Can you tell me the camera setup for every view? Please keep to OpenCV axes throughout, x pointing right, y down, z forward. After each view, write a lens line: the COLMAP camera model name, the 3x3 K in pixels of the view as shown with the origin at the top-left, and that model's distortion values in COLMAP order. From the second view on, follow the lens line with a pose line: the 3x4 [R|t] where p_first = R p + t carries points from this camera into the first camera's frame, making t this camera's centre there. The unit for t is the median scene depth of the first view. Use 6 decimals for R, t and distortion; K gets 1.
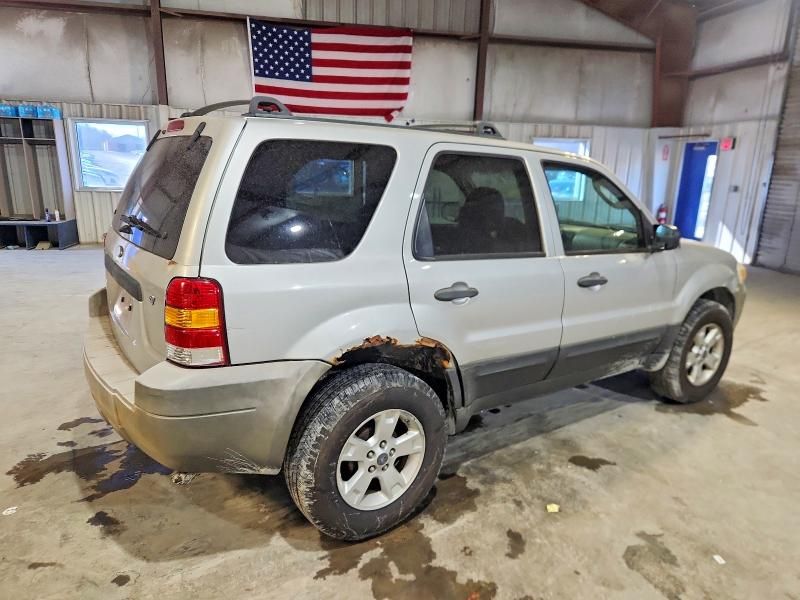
lens RADIAL K [[558.6, 0, 400.0], [0, 558.6, 300.0], [0, 0, 1]] dist [0.059391, -0.052272]
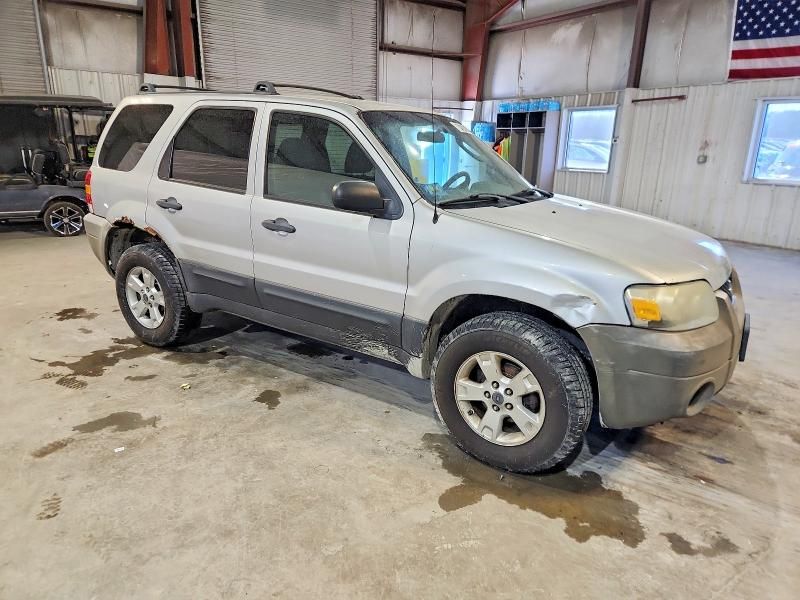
lens RADIAL K [[556.2, 0, 400.0], [0, 556.2, 300.0], [0, 0, 1]] dist [0.095316, -0.091793]
pose [[0.345937, 0.231696, -0.909200, 1.258362], [-0.229474, 0.960494, 0.157456, -0.105785], [0.909763, 0.154168, 0.385439, 0.744377]]
